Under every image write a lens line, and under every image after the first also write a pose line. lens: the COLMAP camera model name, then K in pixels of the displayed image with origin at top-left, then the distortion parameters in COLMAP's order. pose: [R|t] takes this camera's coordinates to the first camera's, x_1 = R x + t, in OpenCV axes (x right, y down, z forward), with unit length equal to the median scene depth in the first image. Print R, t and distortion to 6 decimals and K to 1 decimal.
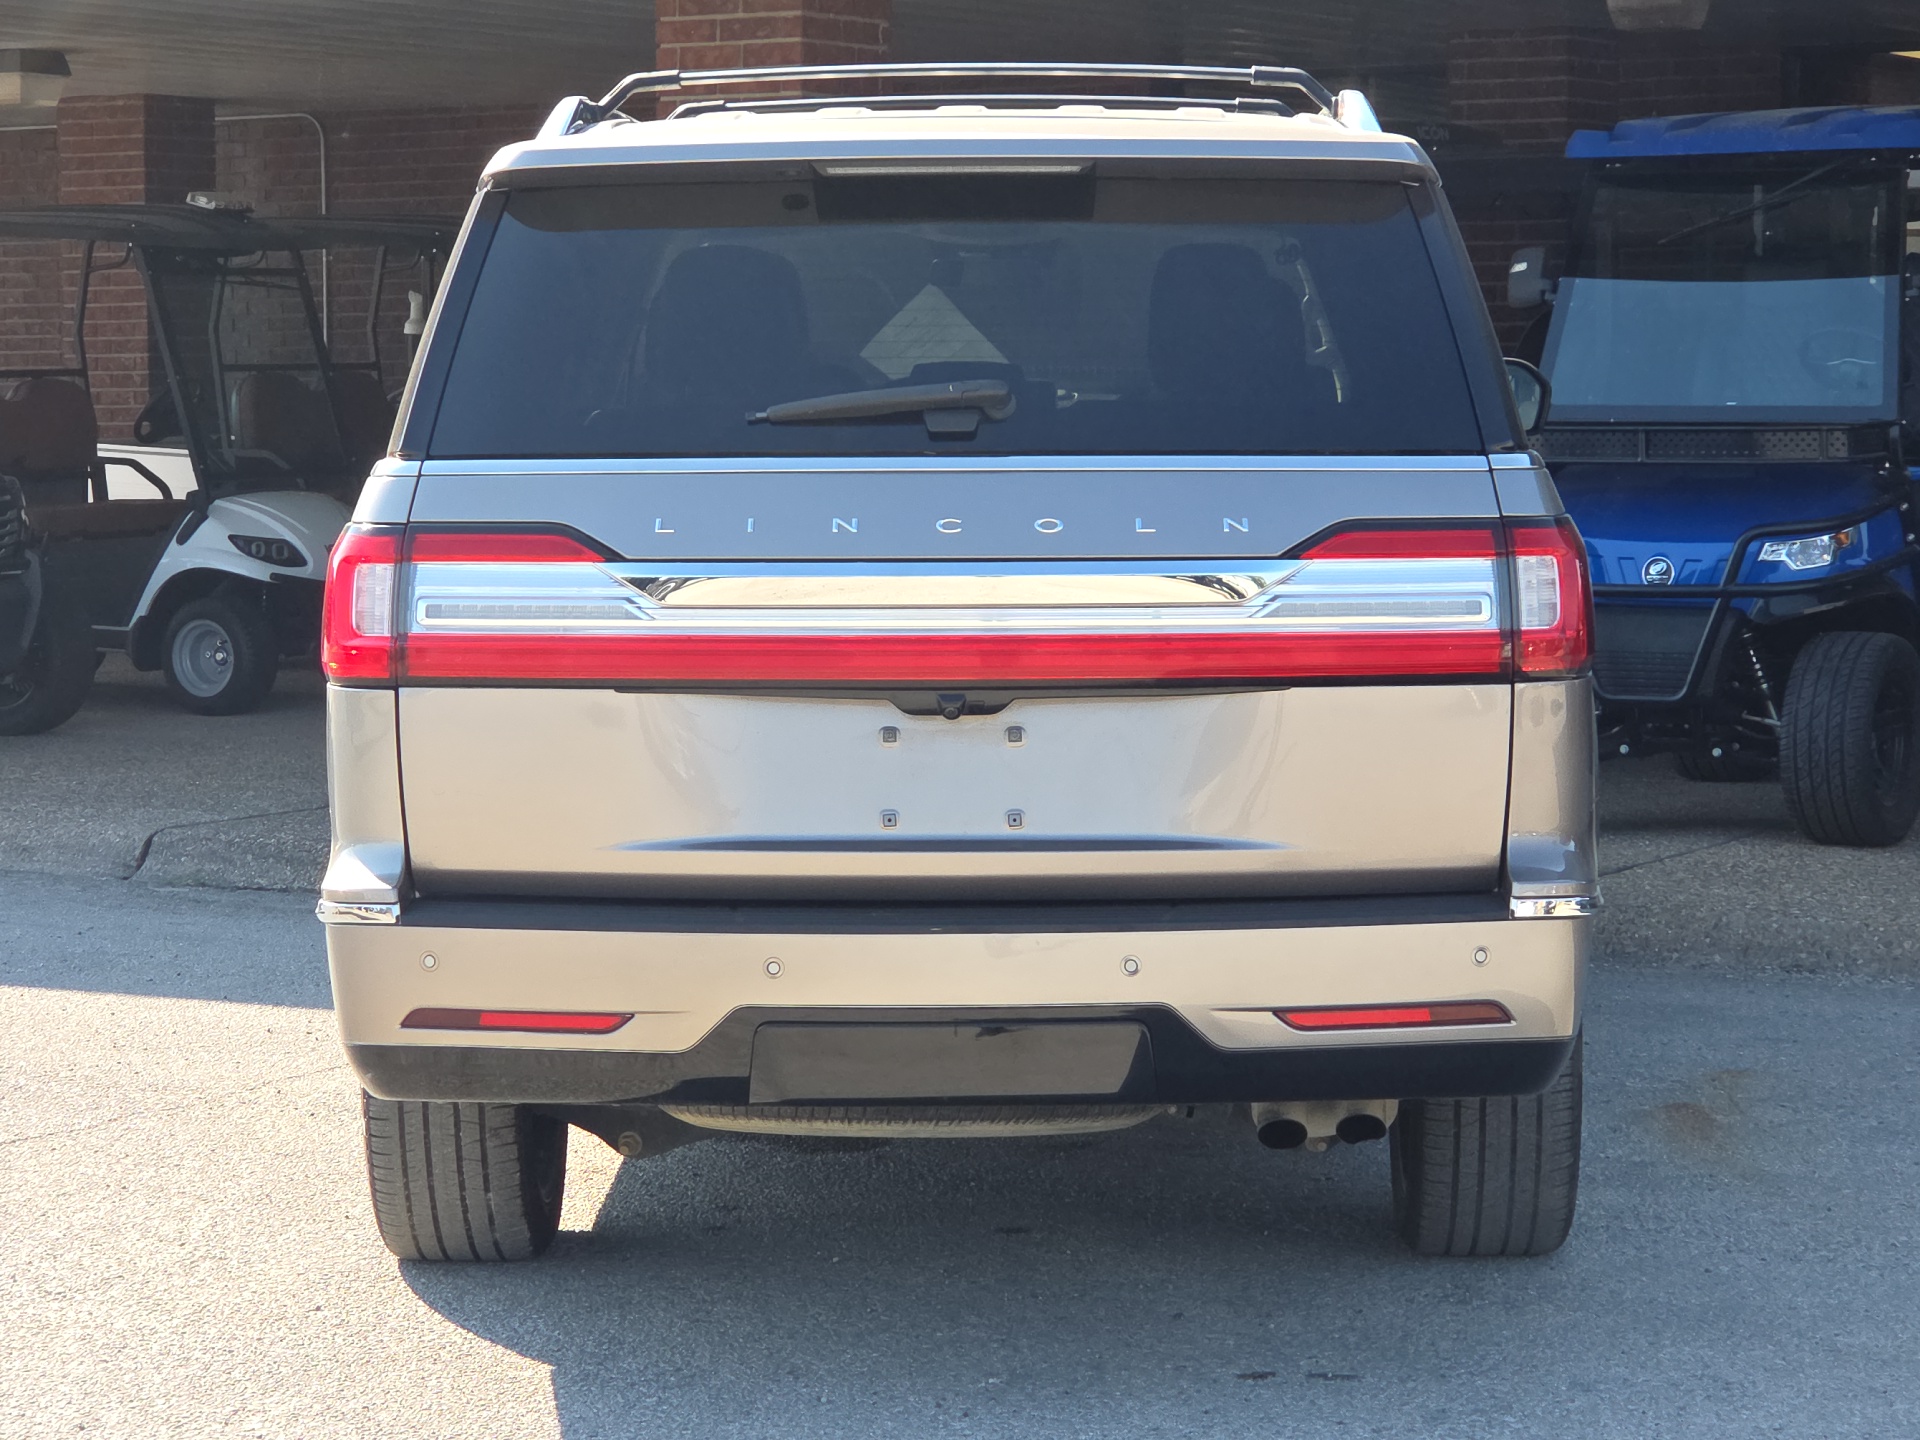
lens RADIAL K [[4959.8, 0, 960.0], [0, 4959.8, 720.0], [0, 0, 1]] dist [-0.824139, 13.362997]
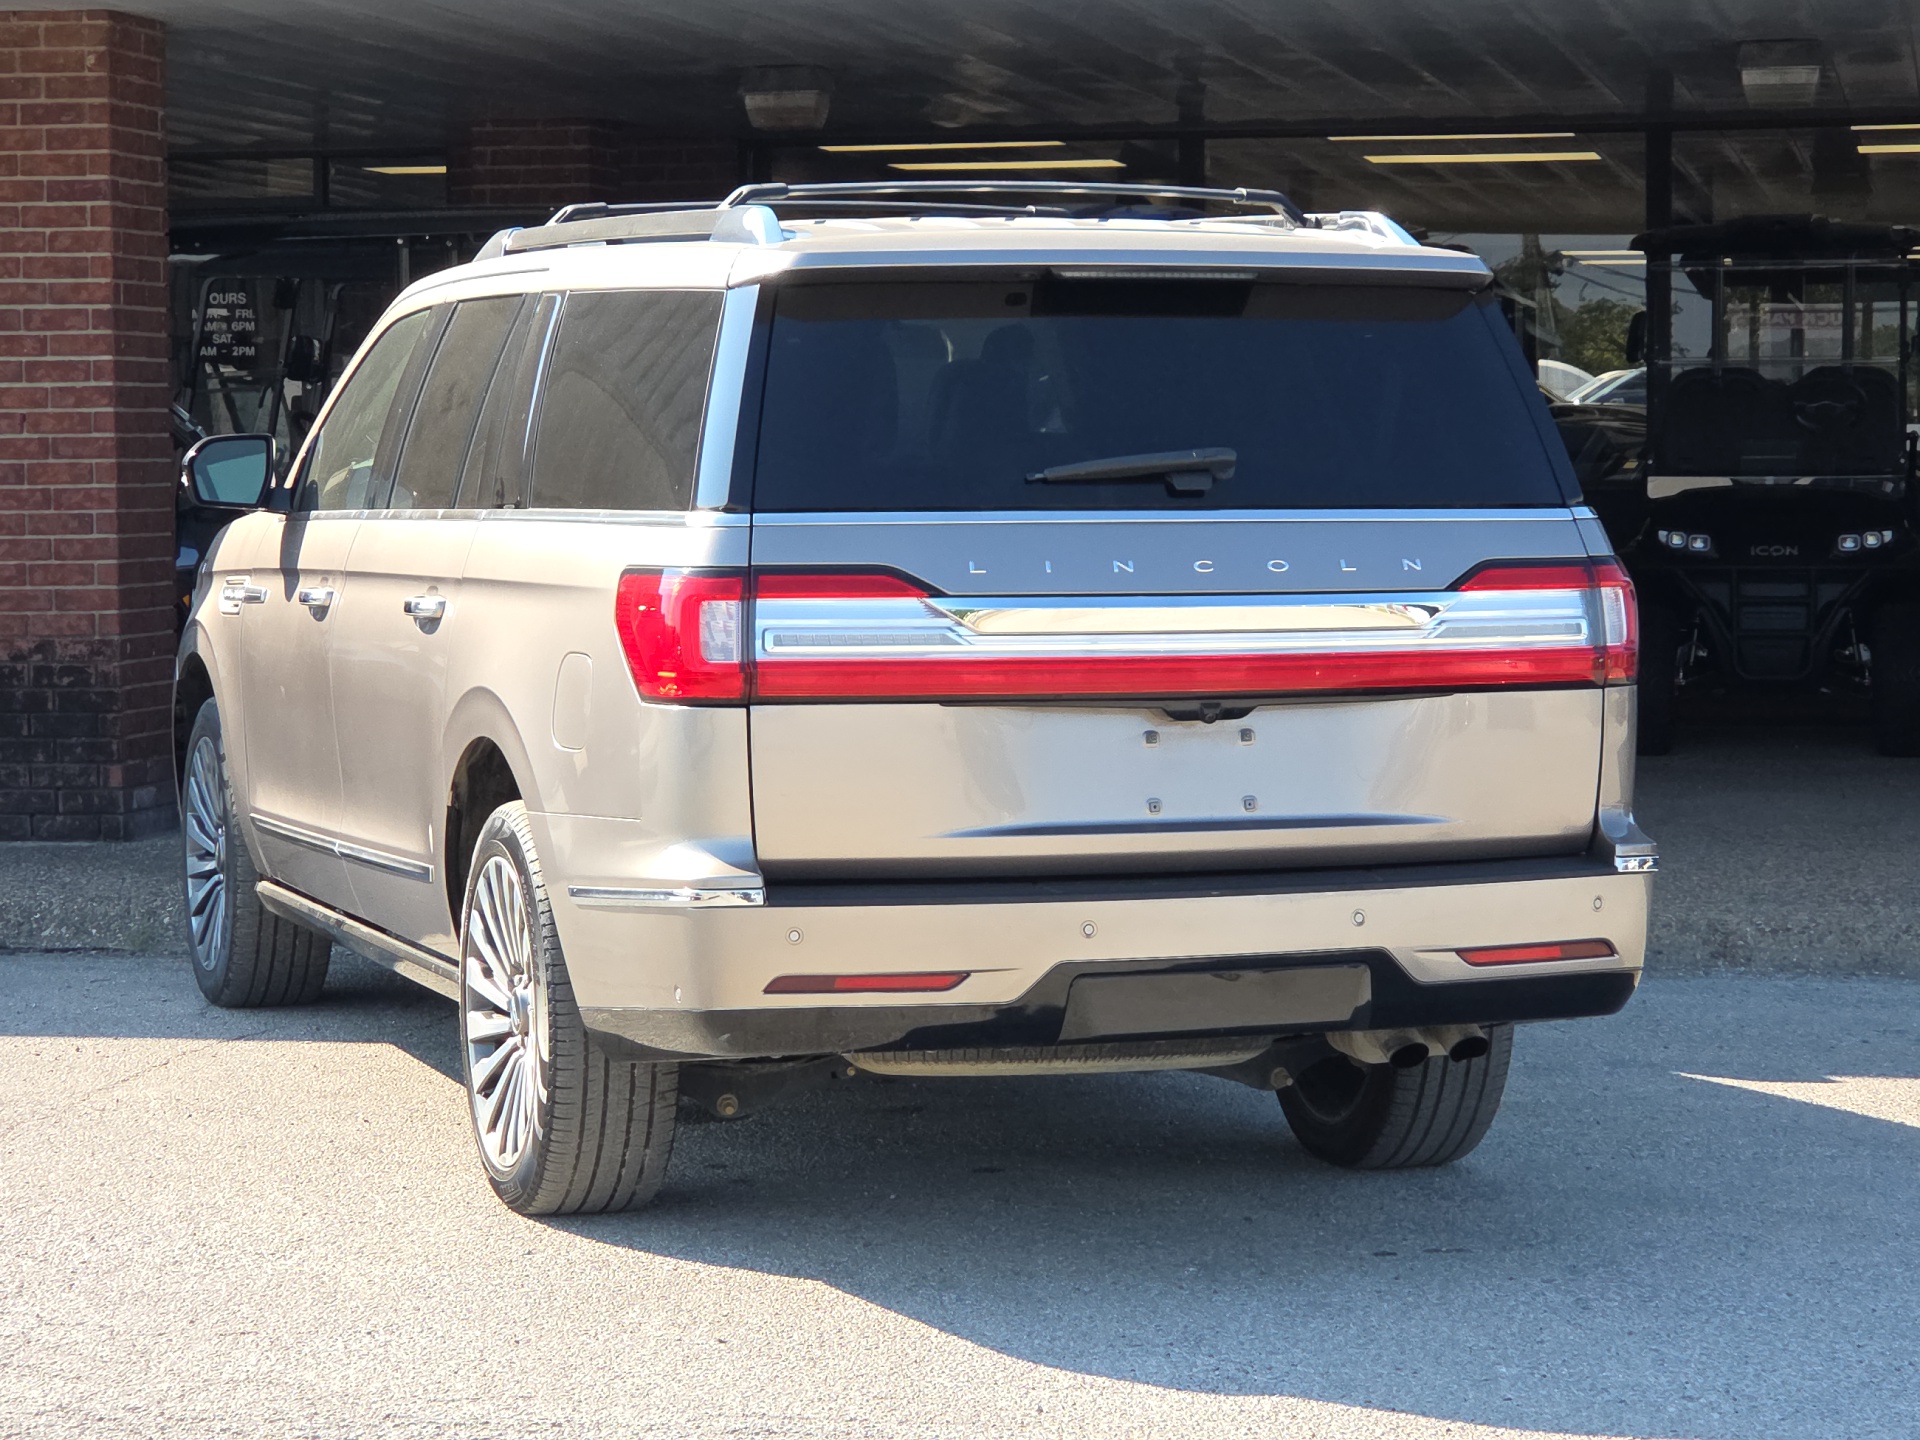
lens RADIAL K [[5098.9, 0, 960.0], [0, 5098.9, 720.0], [0, 0, 1]] dist [-0.565505, 7.608191]
pose [[0.941777, -0.016200, 0.335848, -0.477654], [0.021629, 0.999689, -0.012431, 0.013259], [-0.335542, 0.018971, 0.941834, -0.169481]]
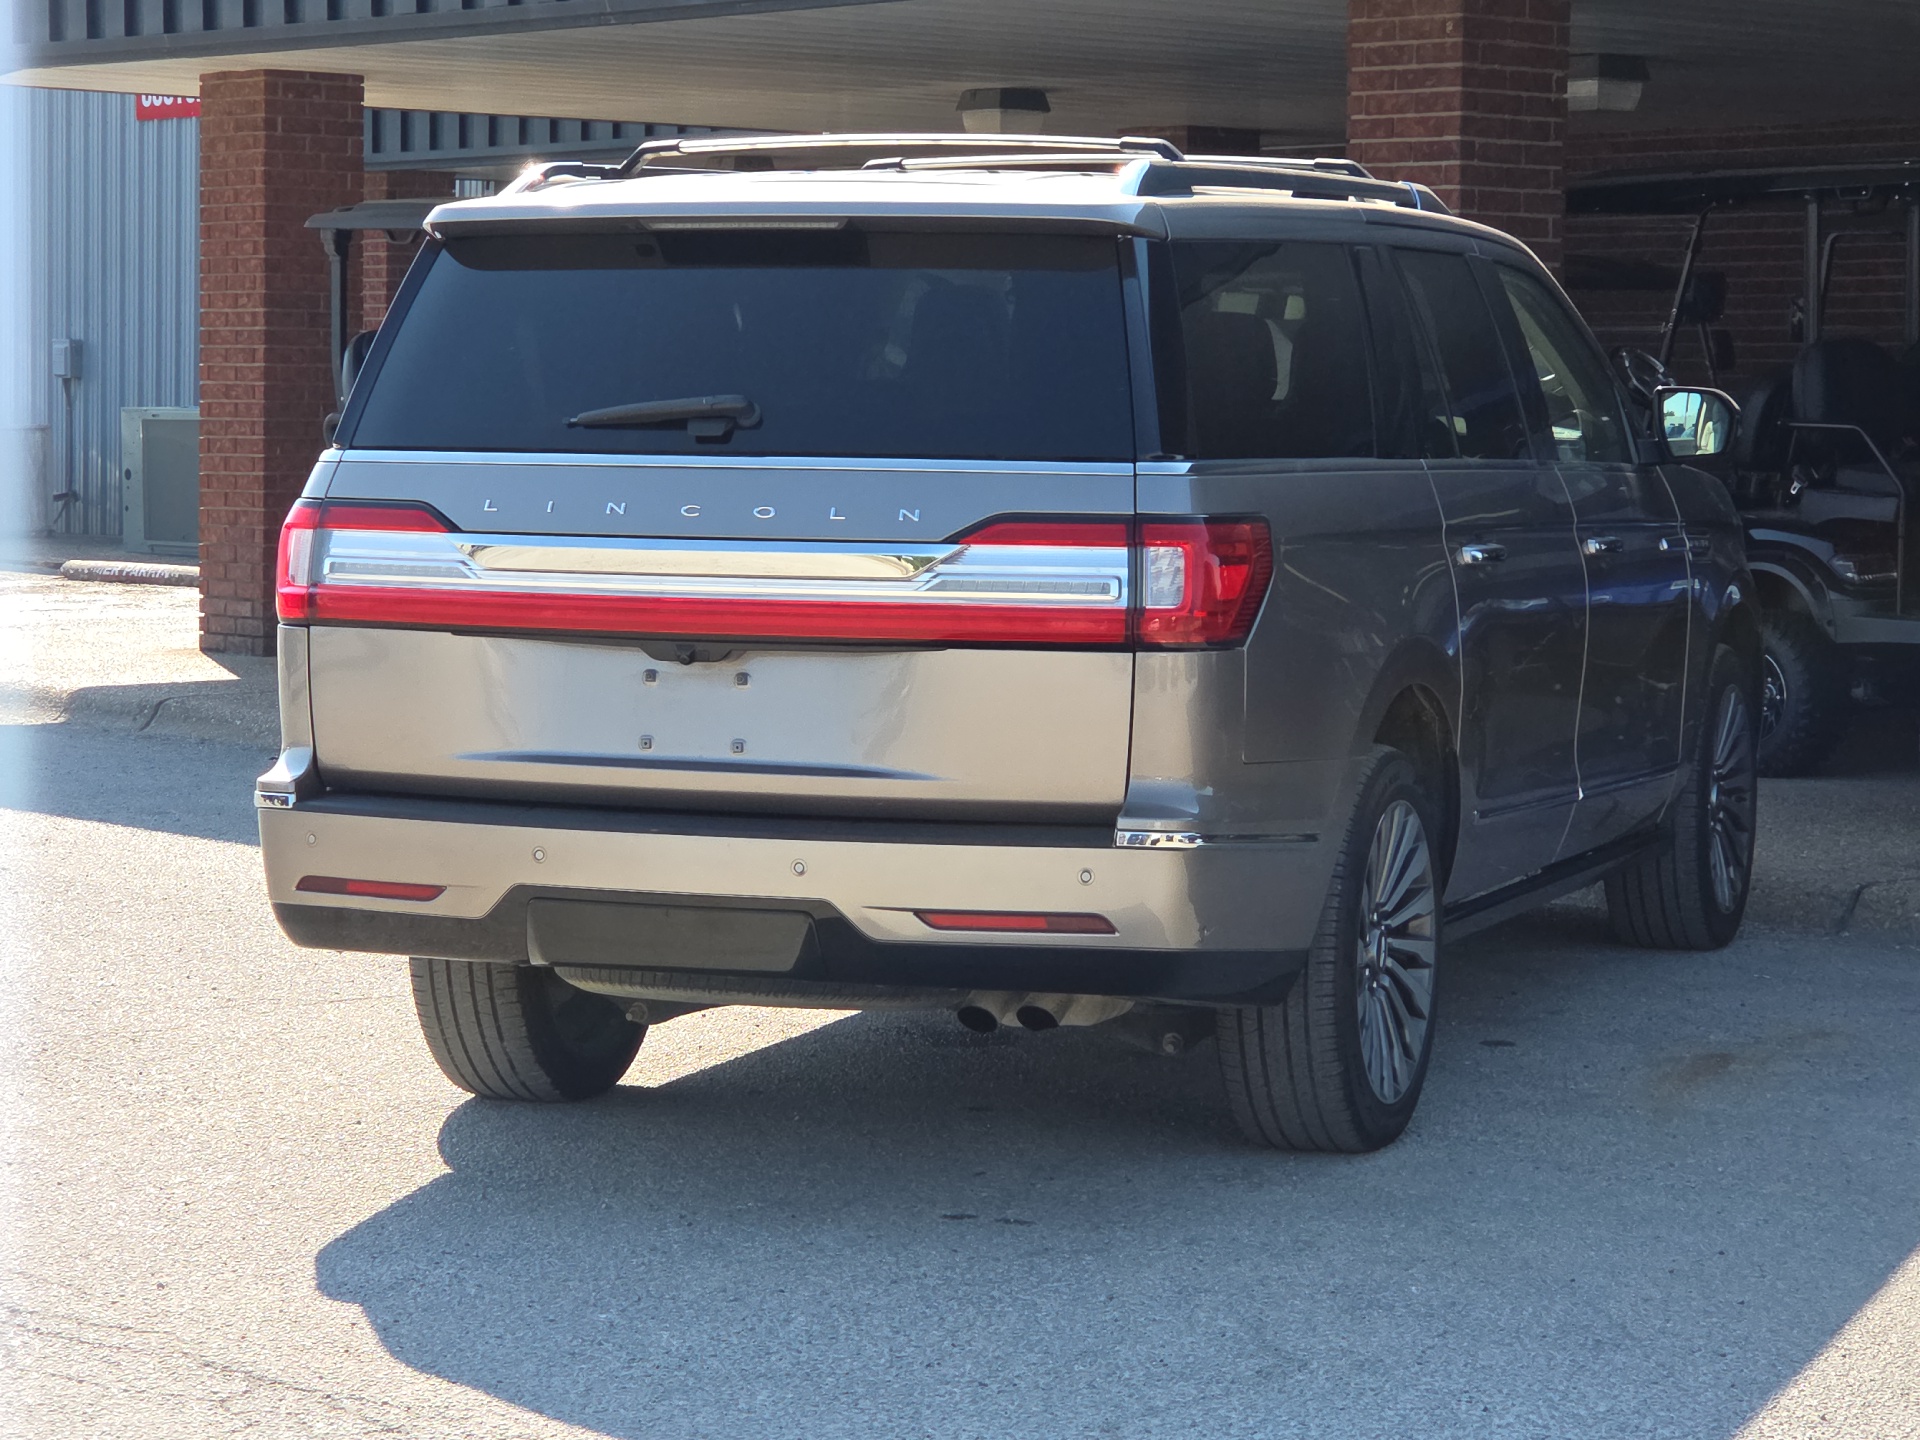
lens RADIAL K [[4959.8, 0, 960.0], [0, 4959.8, 720.0], [0, 0, 1]] dist [-0.824139, 13.362997]
pose [[0.947609, 0.039504, -0.316981, 0.453942], [-0.040248, 0.999181, 0.004203, 0.005702], [0.316888, 0.008775, 0.948422, -0.162314]]
